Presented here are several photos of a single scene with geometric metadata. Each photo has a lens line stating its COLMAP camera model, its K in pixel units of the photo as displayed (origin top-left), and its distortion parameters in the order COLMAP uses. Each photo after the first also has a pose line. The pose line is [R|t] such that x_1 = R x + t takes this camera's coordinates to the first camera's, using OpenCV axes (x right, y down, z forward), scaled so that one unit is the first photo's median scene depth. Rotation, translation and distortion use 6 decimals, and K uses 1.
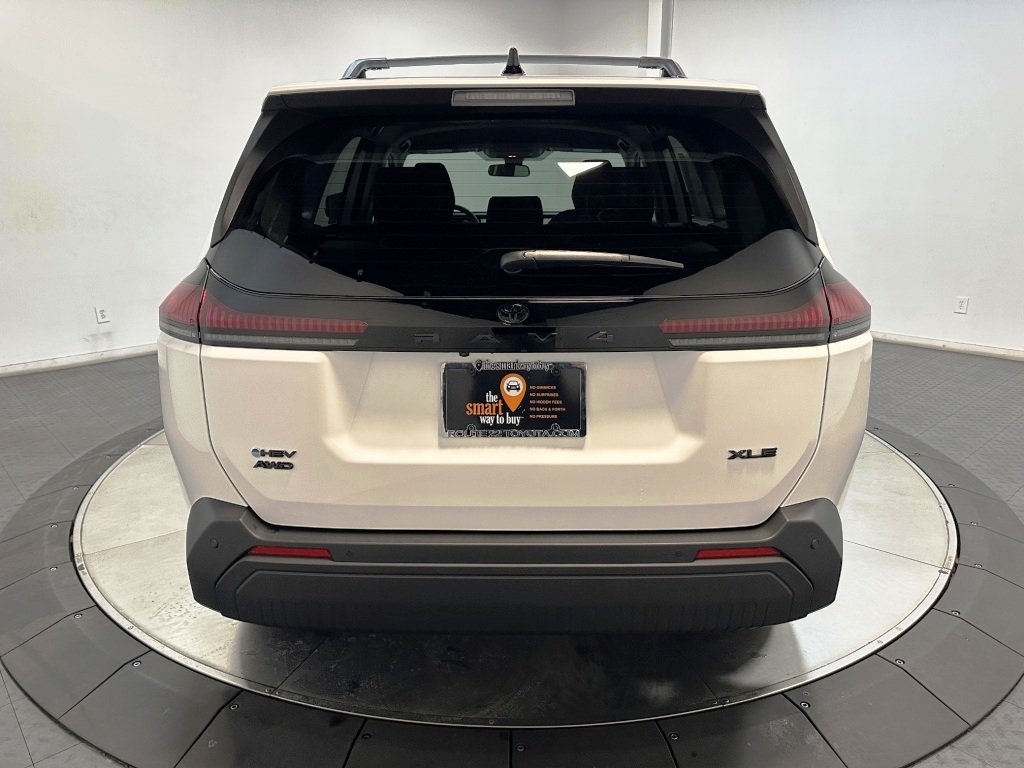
lens RADIAL K [[722.6, 0, 513.5], [0, 722.6, 385.9], [0, 0, 1]] dist [0.027350, -0.042749]
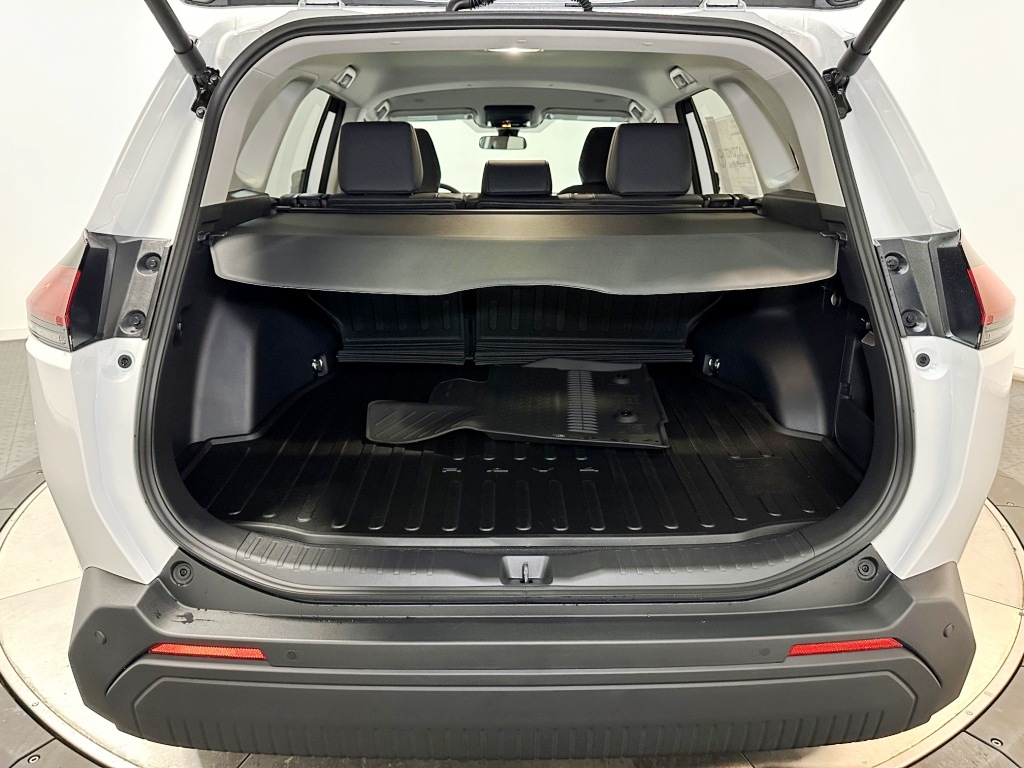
lens RADIAL K [[722.6, 0, 509.2], [0, 722.6, 384.4], [0, 0, 1]] dist [0.027350, -0.042749]
pose [[0.999892, -0.002925, 0.014427, -0.020467], [0.002824, 0.999971, 0.007017, -0.022873], [-0.014447, -0.006976, 0.999871, 0.221332]]
